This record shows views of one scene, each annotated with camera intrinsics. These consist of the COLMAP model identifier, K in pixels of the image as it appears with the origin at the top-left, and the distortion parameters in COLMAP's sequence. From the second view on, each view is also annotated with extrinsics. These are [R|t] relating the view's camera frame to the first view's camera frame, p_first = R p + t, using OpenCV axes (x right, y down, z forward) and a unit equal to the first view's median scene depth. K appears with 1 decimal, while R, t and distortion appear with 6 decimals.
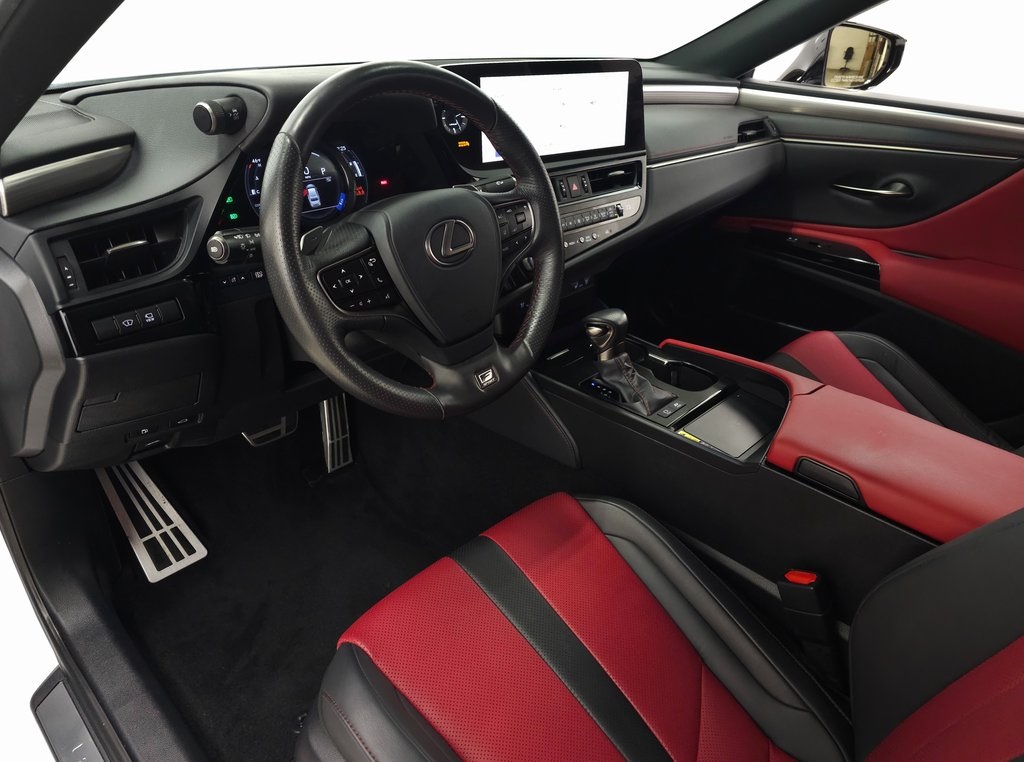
lens RADIAL K [[699.7, 0, 513.4], [0, 699.7, 381.4], [0, 0, 1]] dist [0.038633, -0.047428]
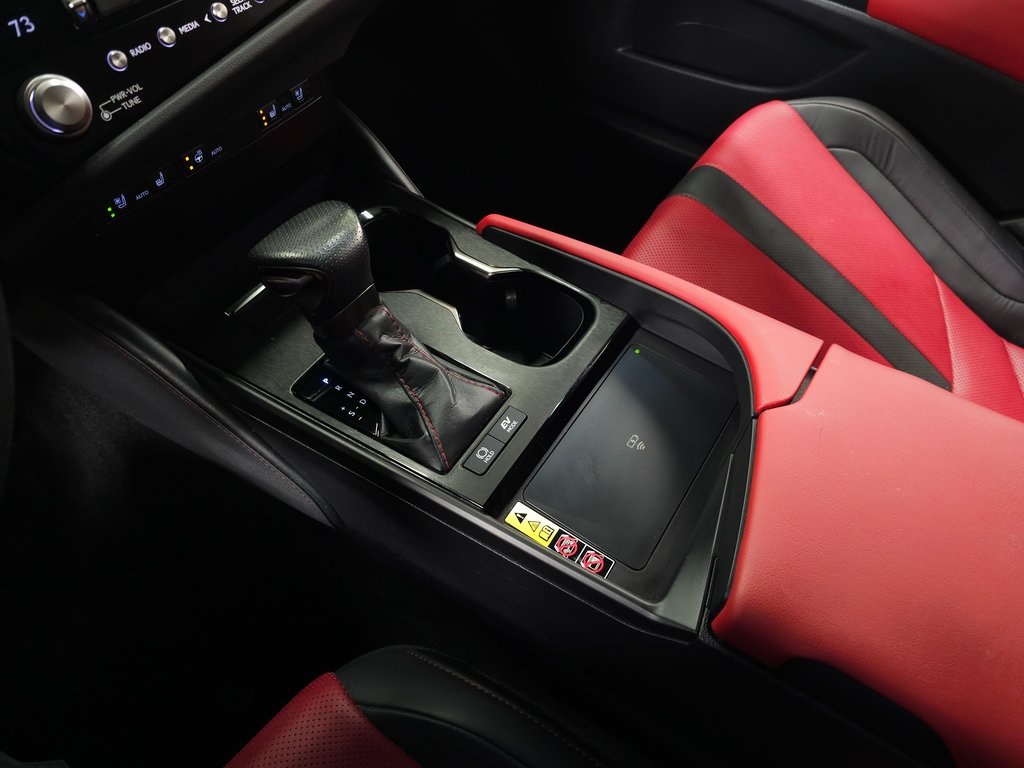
lens RADIAL K [[699.7, 0, 523.1], [0, 699.7, 376.3], [0, 0, 1]] dist [0.038633, -0.047428]
pose [[0.979850, -0.168399, 0.107406, 0.174956], [0.114013, 0.913092, 0.391488, -0.145483], [-0.163998, -0.371354, 0.913893, 0.528074]]
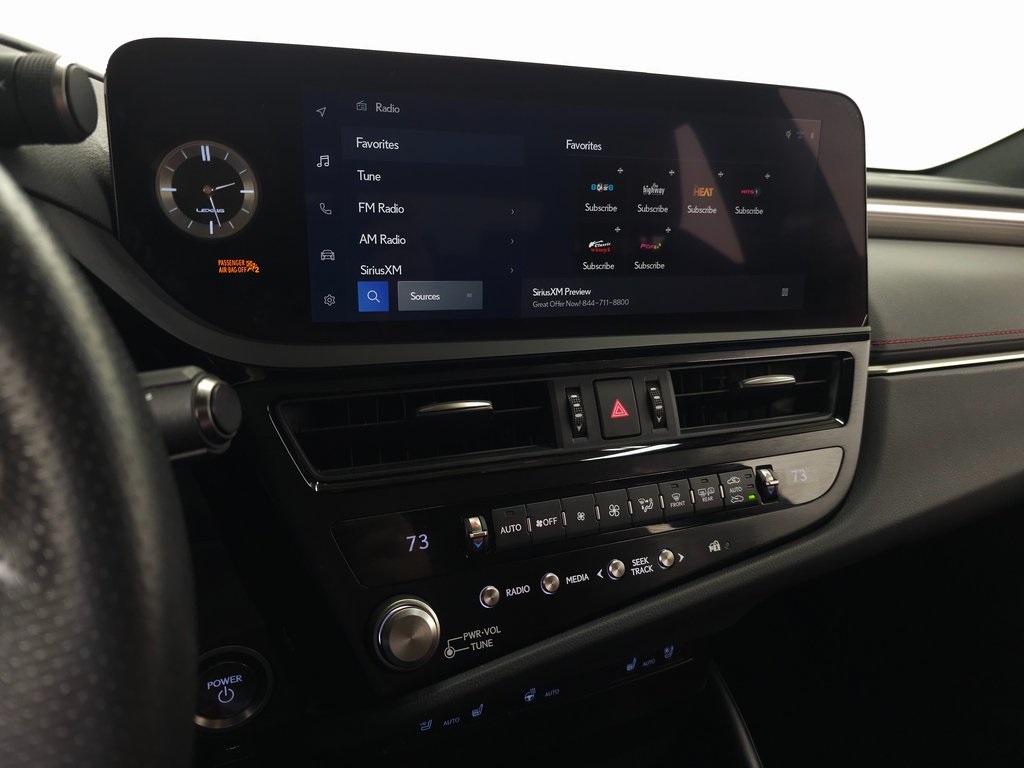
lens RADIAL K [[699.7, 0, 507.2], [0, 699.7, 381.5], [0, 0, 1]] dist [0.038633, -0.047428]
pose [[0.931318, 0.099284, -0.350413, 0.149209], [-0.173934, 0.966564, -0.188418, -0.205834], [0.319990, 0.236425, 0.917447, 0.629981]]
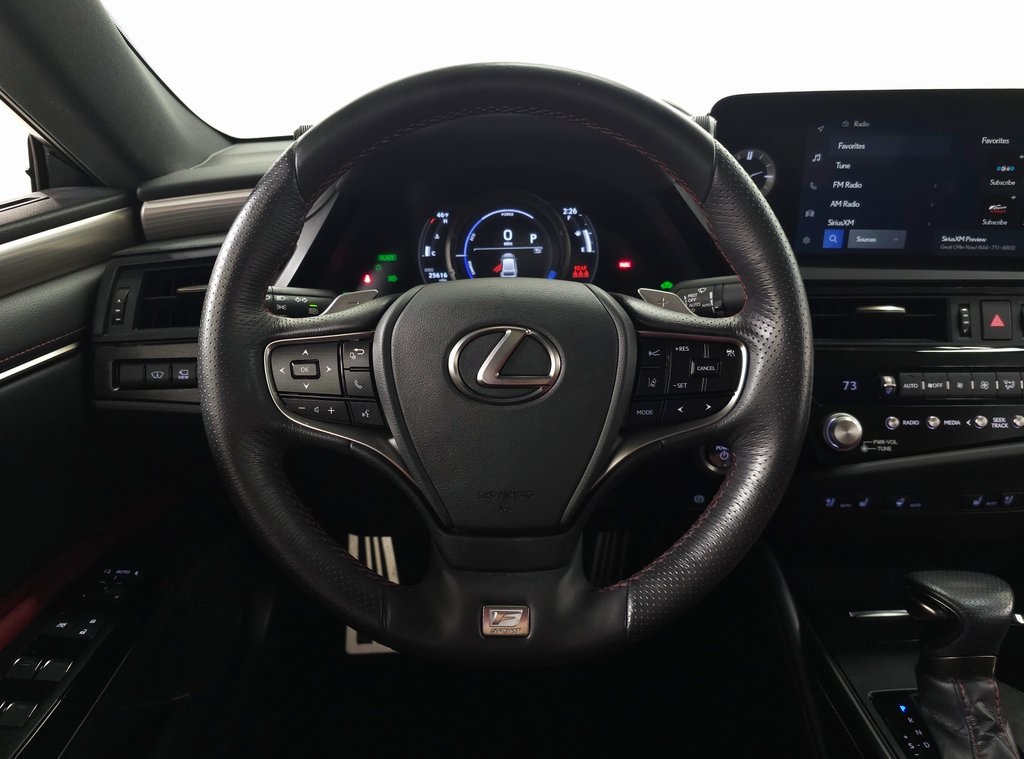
lens RADIAL K [[699.7, 0, 511.0], [0, 699.7, 382.0], [0, 0, 1]] dist [0.038633, -0.047428]
pose [[0.707462, 0.227835, -0.669021, 0.183316], [-0.306302, 0.951935, 0.000280, -0.118922], [0.636928, 0.204724, 0.743243, 0.375834]]
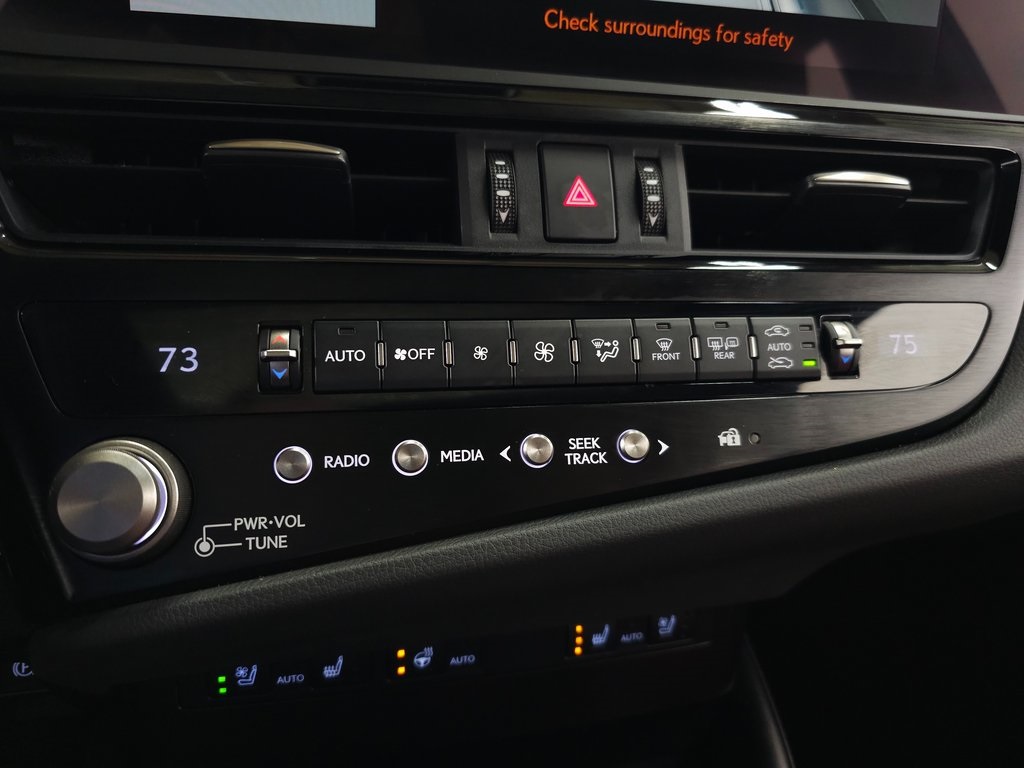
lens RADIAL K [[699.7, 0, 508.3], [0, 699.7, 396.9], [0, 0, 1]] dist [0.038633, -0.047428]
pose [[0.851014, 0.169063, -0.497185, 0.173255], [-0.265254, 0.955494, -0.129119, -0.180400], [0.453228, 0.241762, 0.857983, 0.792243]]
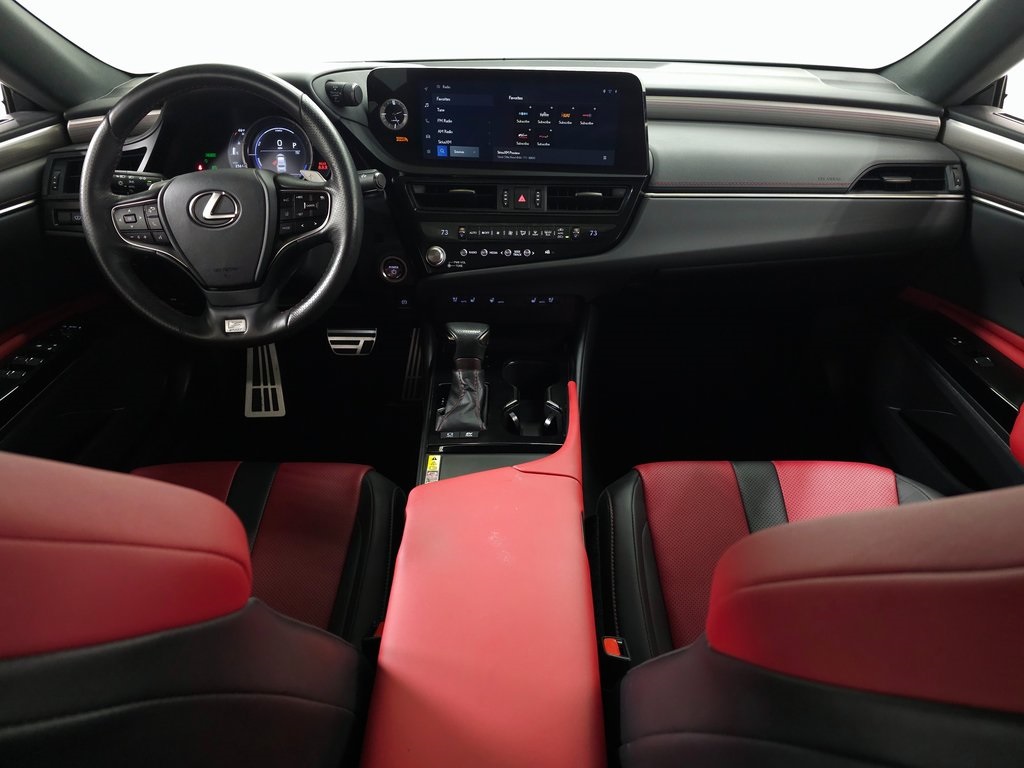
lens RADIAL K [[699.7, 0, 522.1], [0, 699.7, 388.2], [0, 0, 1]] dist [0.038633, -0.047428]
pose [[0.697605, 0.348166, -0.626201, 0.757190], [-0.325142, 0.932653, 0.156337, -0.175463], [0.638459, 0.094543, 0.763827, 0.264827]]
